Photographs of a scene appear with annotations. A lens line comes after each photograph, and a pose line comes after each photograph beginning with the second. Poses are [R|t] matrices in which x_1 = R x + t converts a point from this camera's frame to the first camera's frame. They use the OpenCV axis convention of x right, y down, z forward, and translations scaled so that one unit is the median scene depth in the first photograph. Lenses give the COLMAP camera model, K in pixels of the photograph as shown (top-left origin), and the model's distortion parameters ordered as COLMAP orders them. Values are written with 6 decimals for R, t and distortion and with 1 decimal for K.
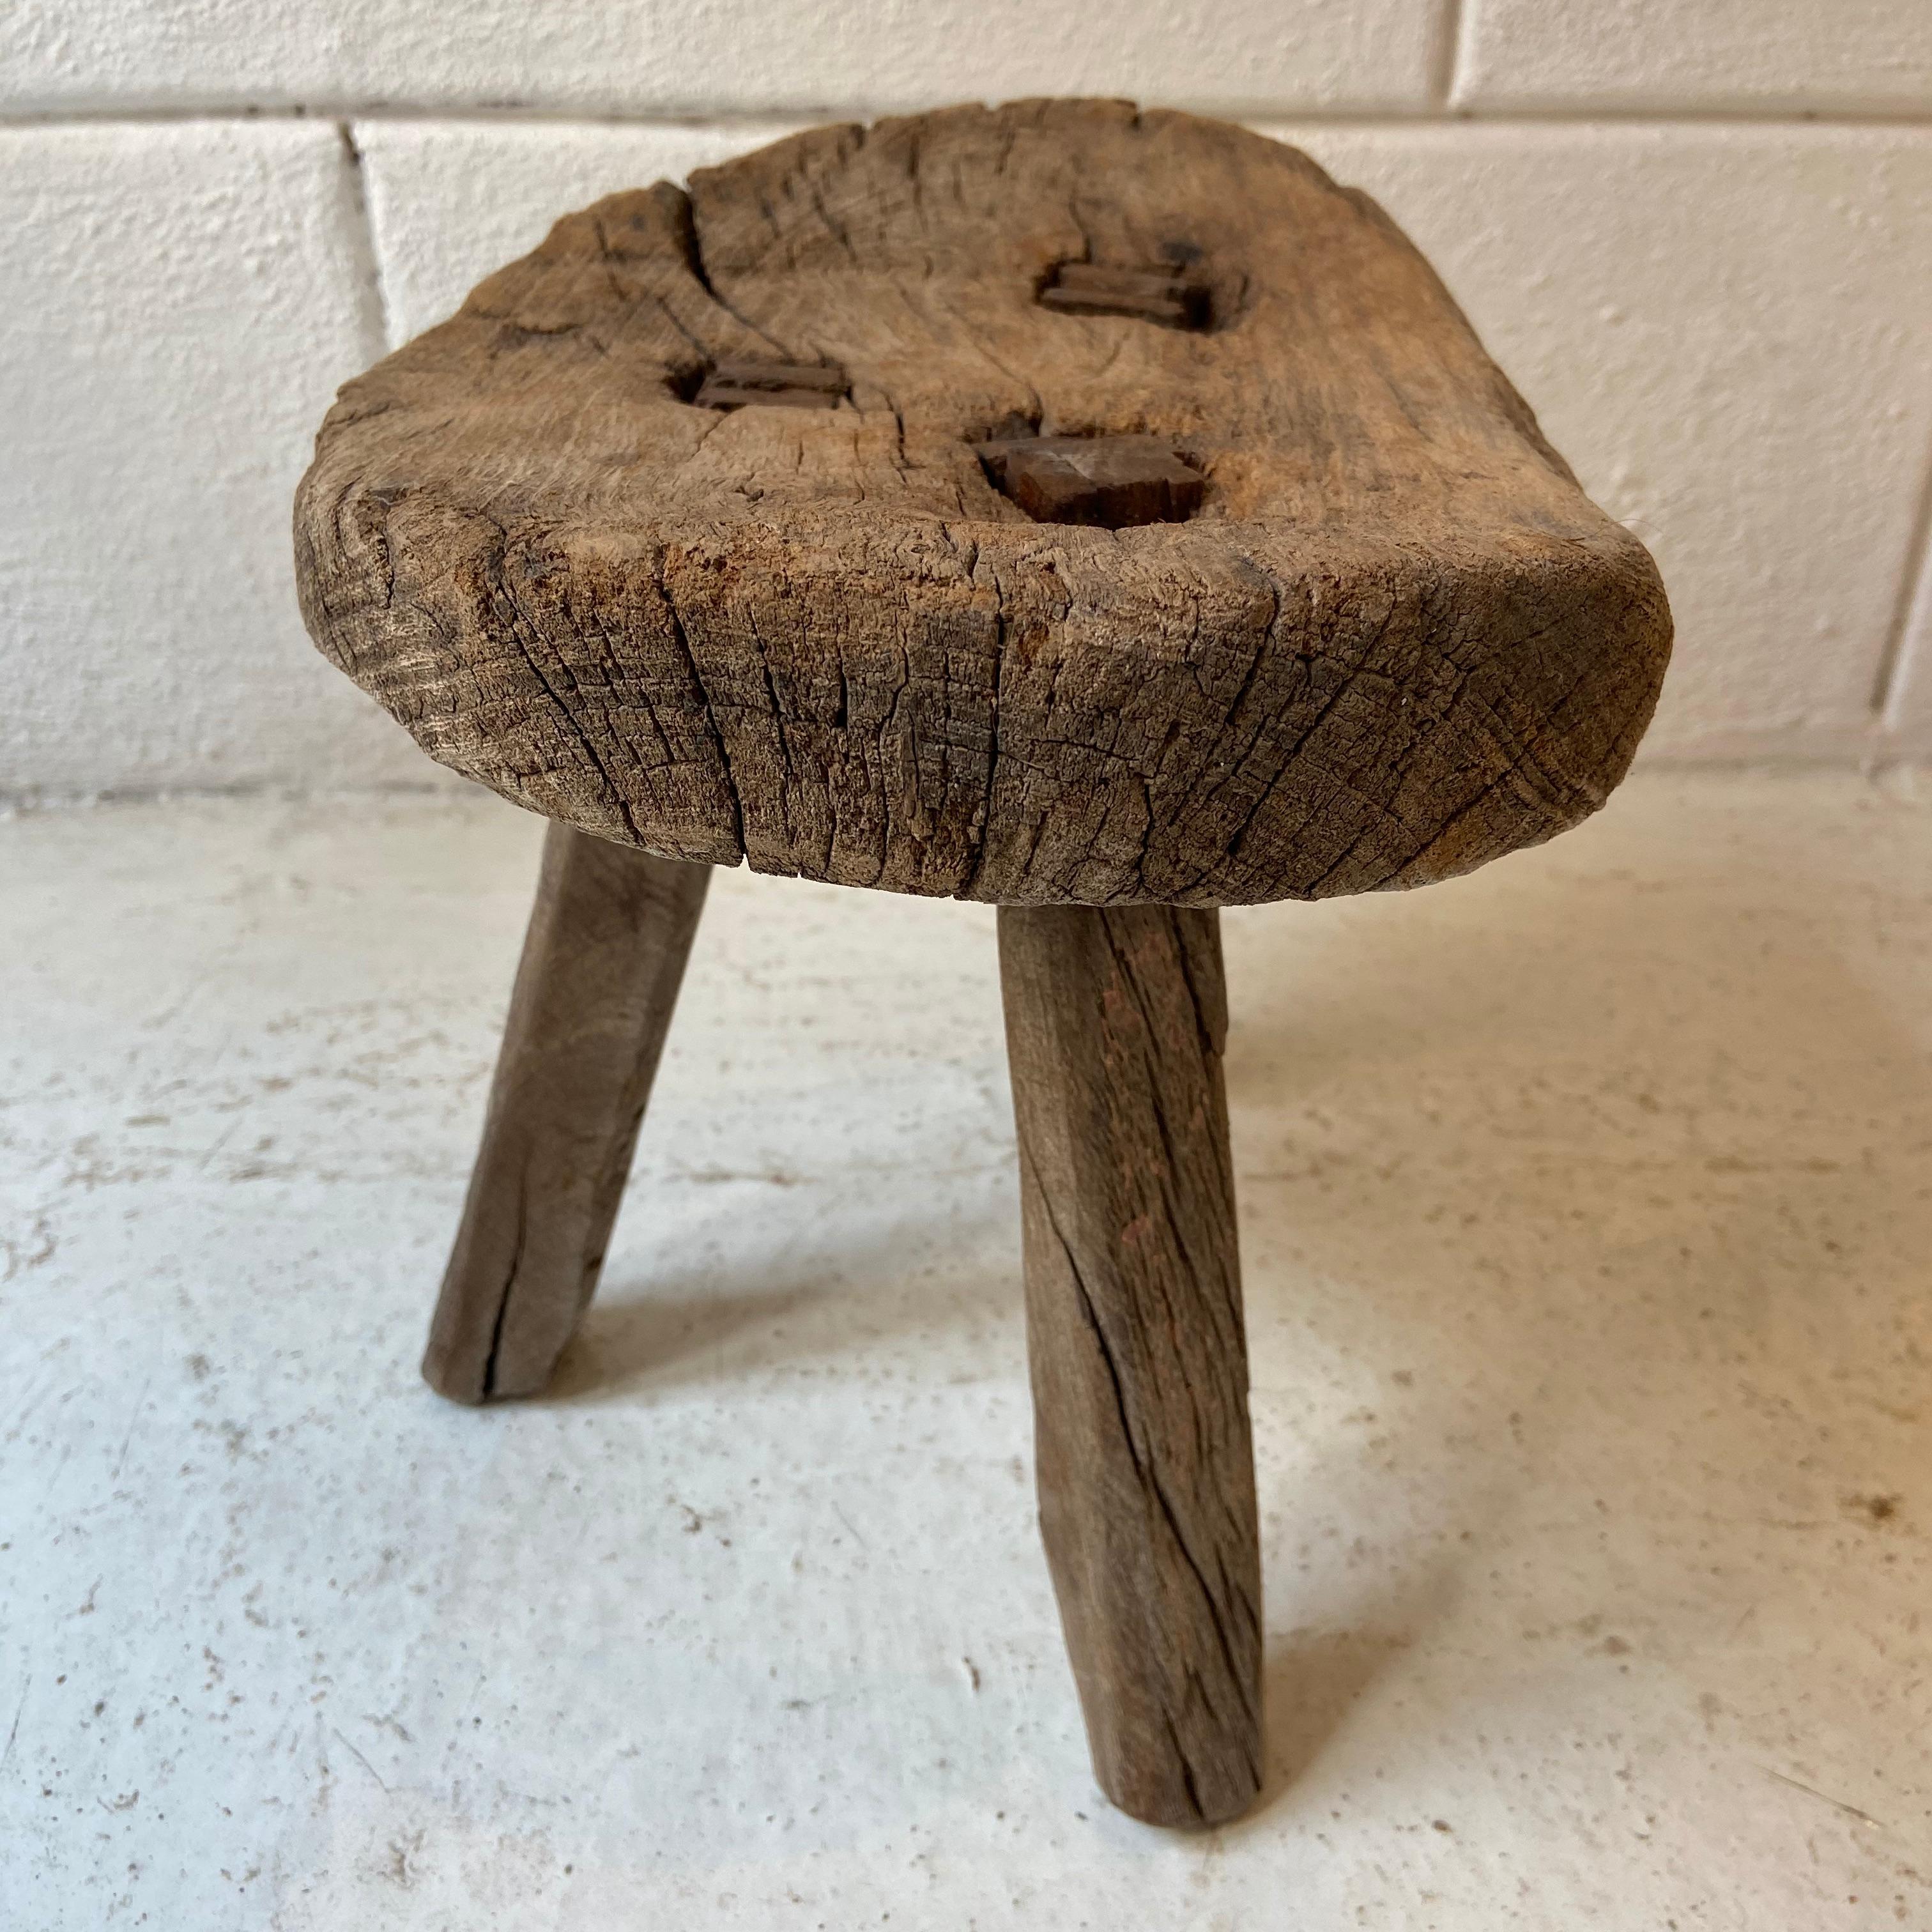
lens RADIAL K [[1976.7, 0, 964.3], [0, 1976.7, 963.9], [0, 0, 1]] dist [0.144027, -0.217182]
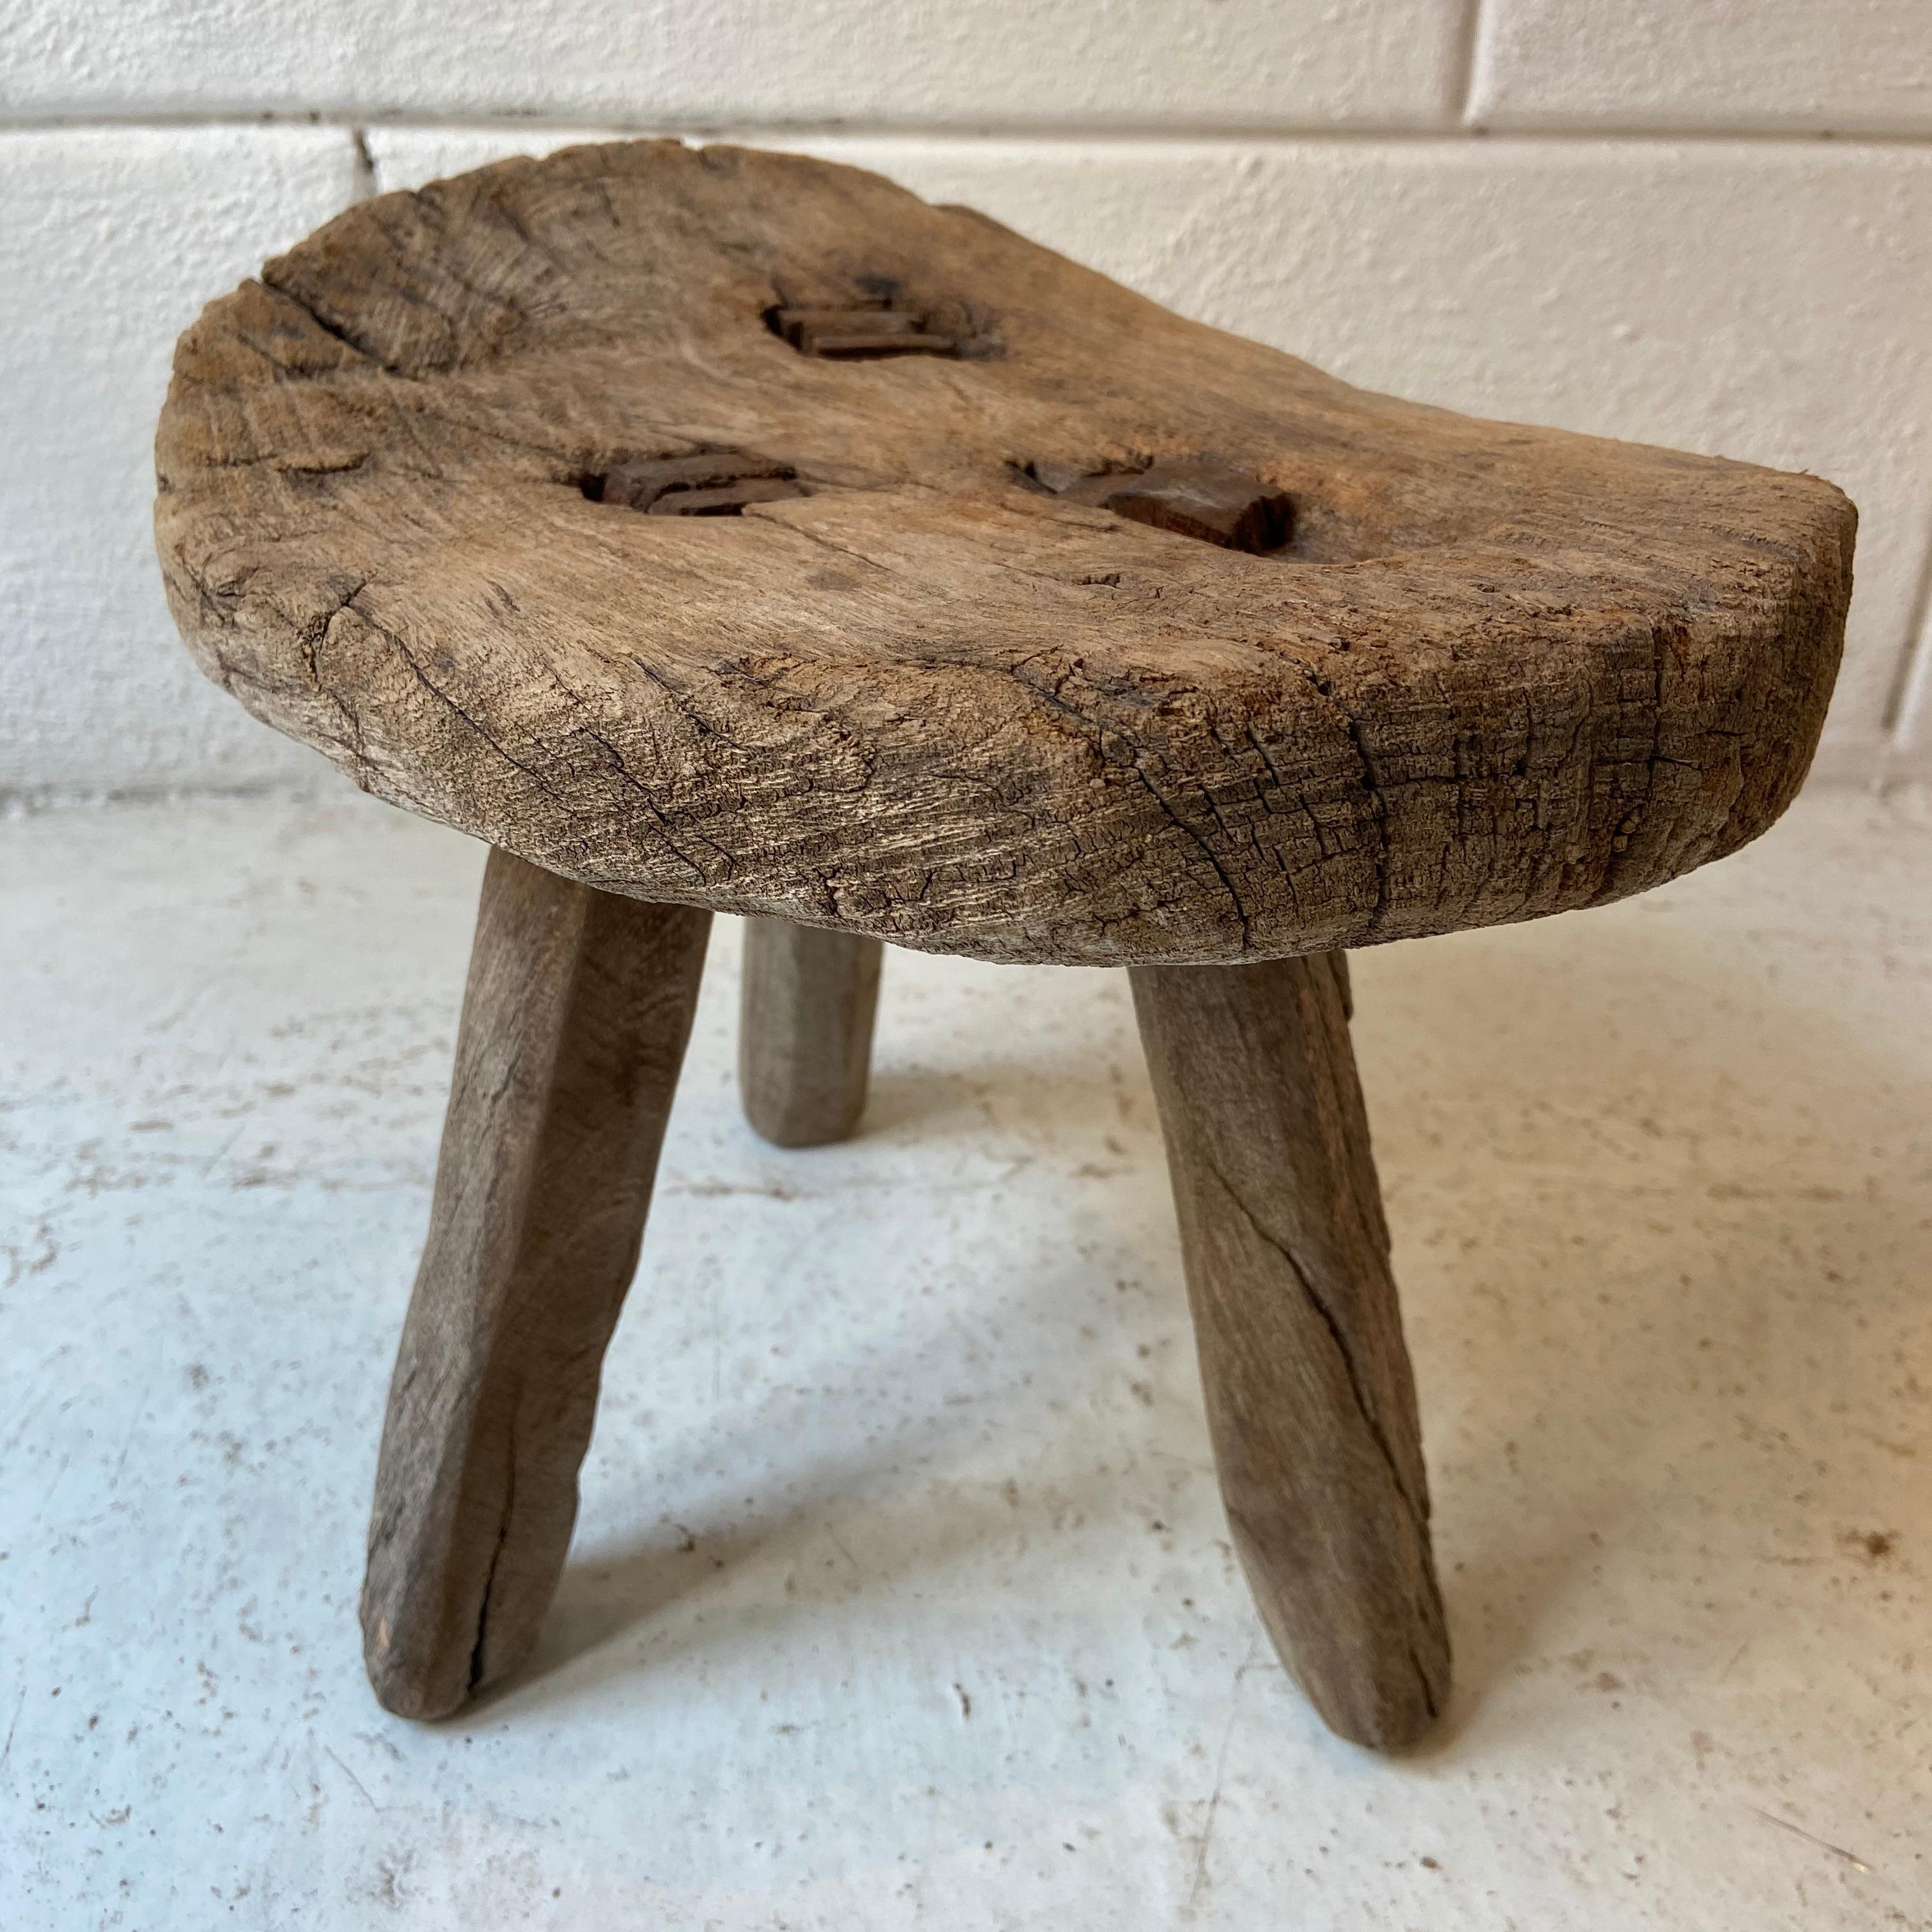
lens RADIAL K [[1975.4, 0, 959.1], [0, 1975.4, 958.0], [0, 0, 1]] dist [0.147237, -0.222765]
pose [[0.999894, 0.012117, -0.008117, 0.004445], [-0.012089, 0.999921, 0.003420, -0.015101], [0.008158, -0.003321, 0.999961, 0.000439]]
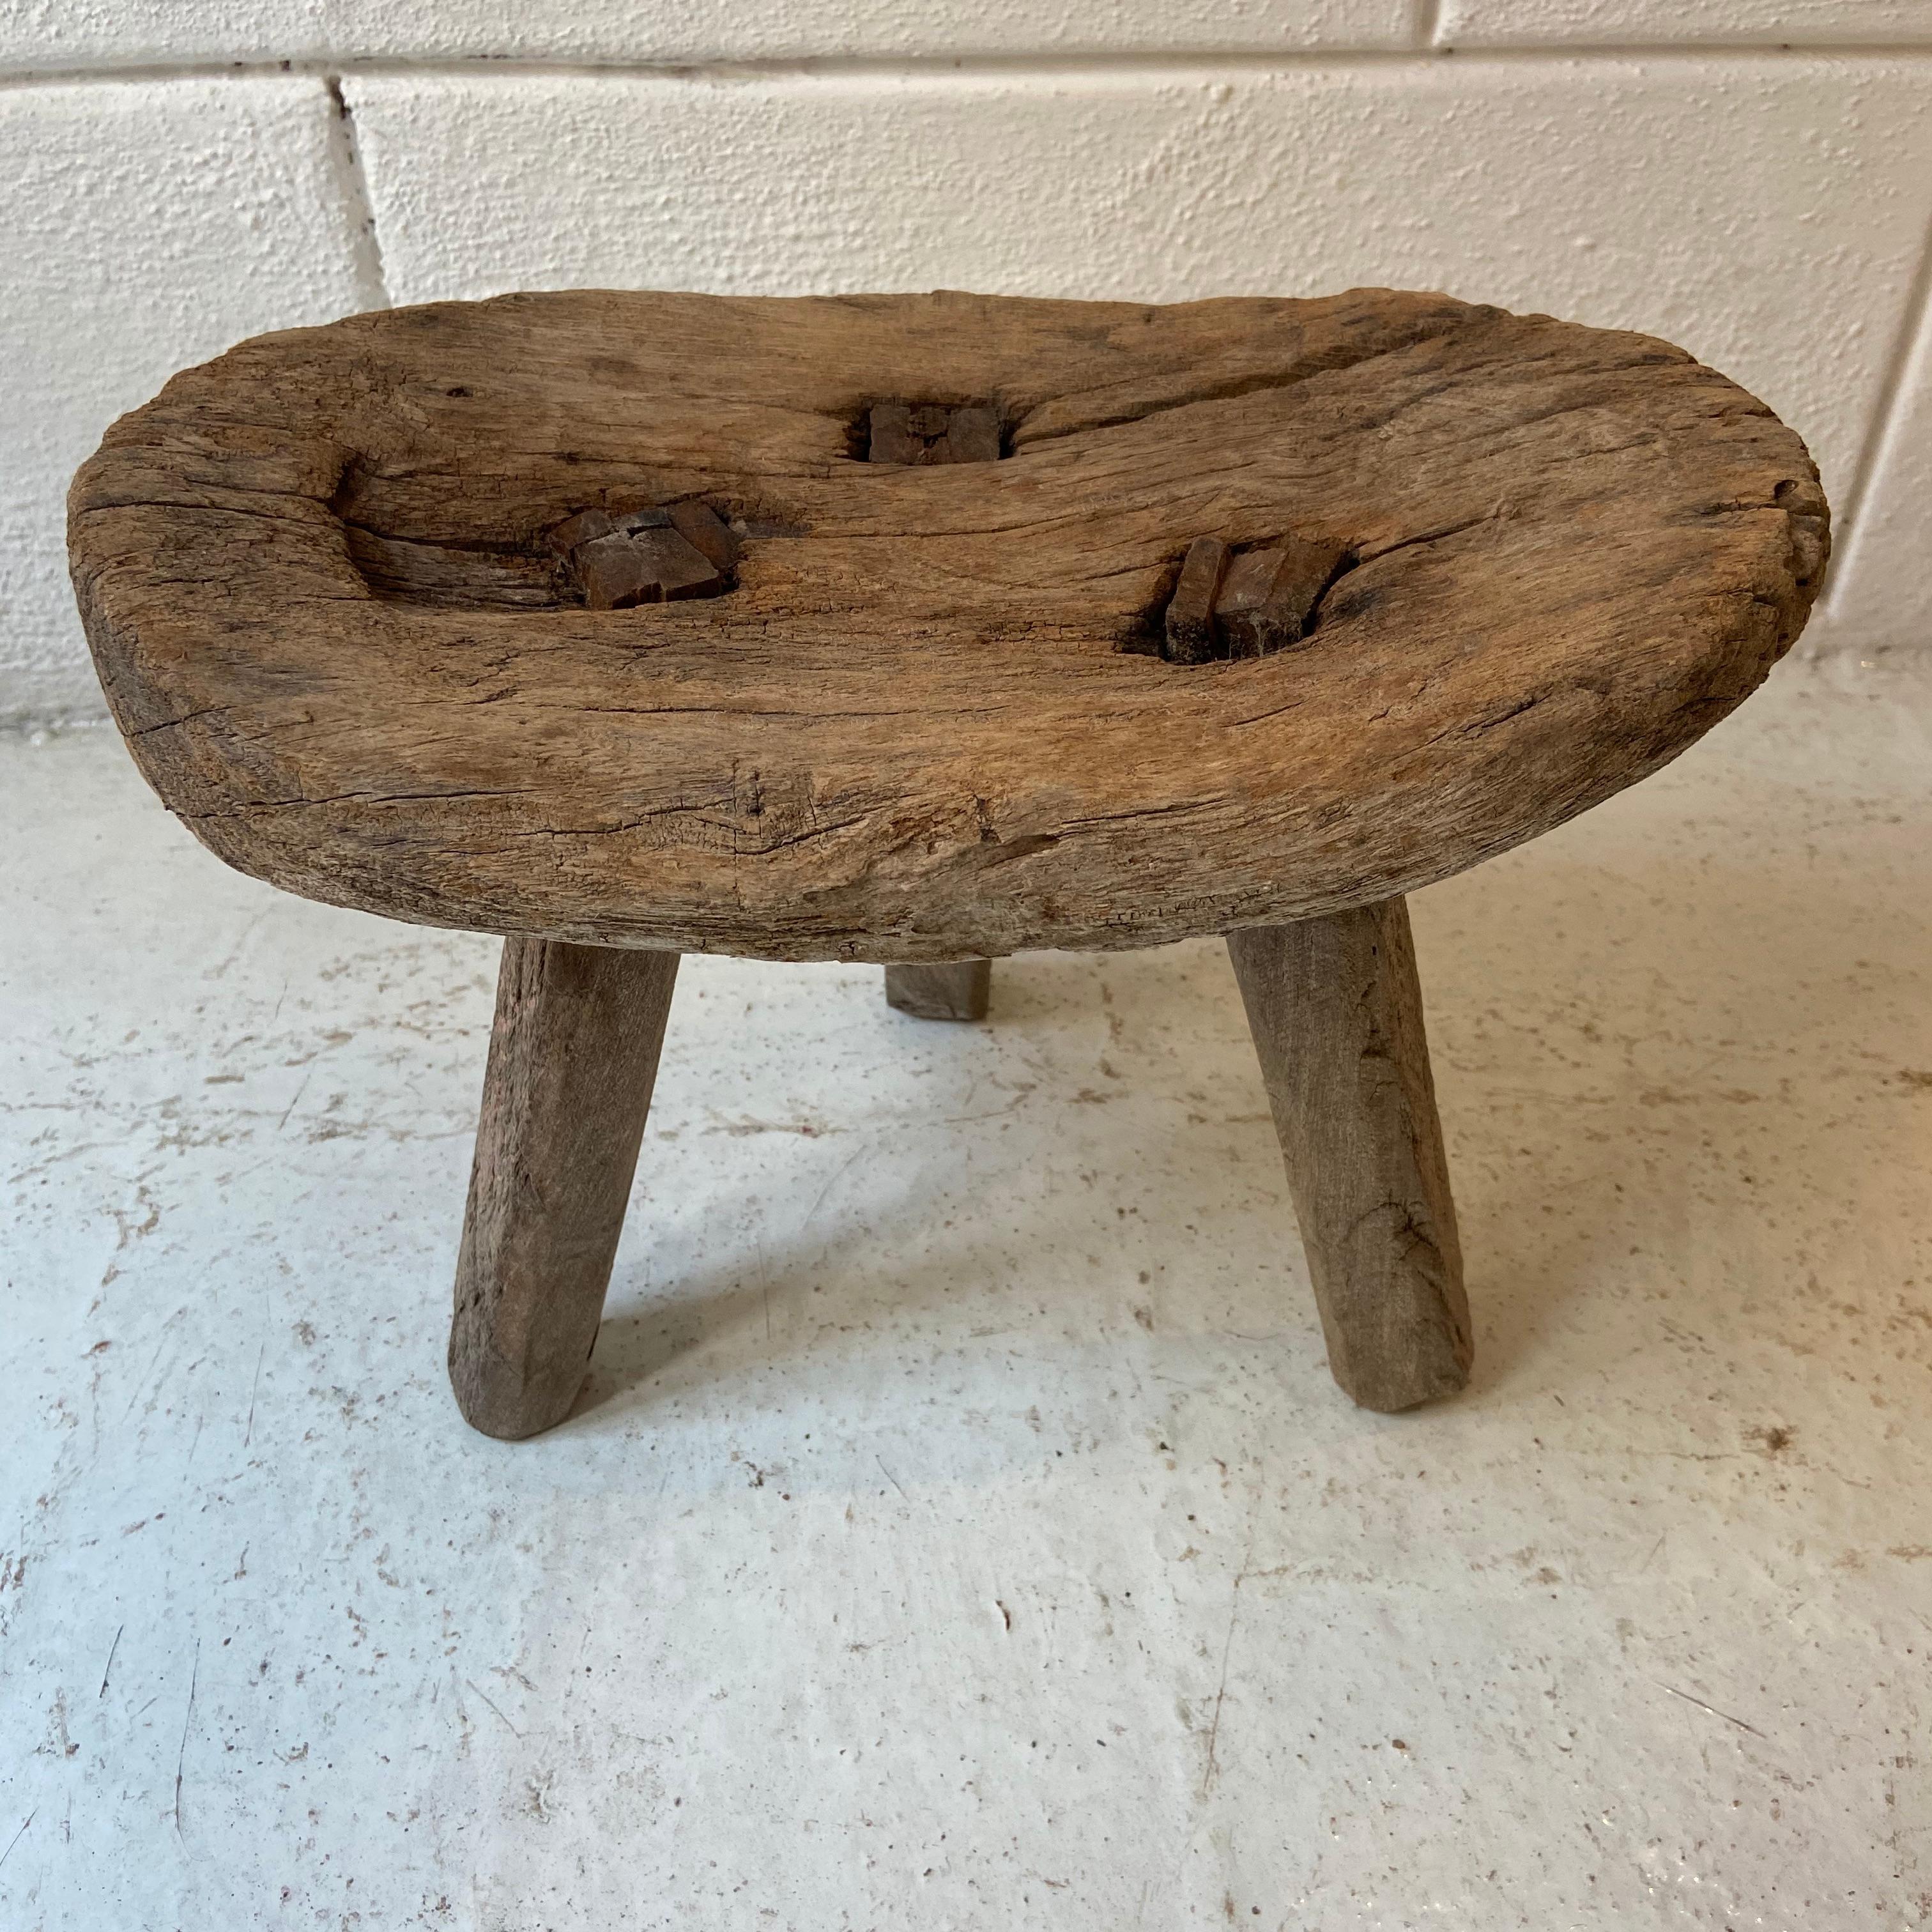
lens RADIAL K [[1963.9, 0, 960.8], [0, 1963.9, 956.4], [0, 0, 1]] dist [0.140644, -0.202482]
pose [[0.999595, -0.020836, 0.019383, -0.028022], [0.017328, 0.985935, 0.166227, -0.171999], [-0.022574, -0.165823, 0.985897, -0.068619]]
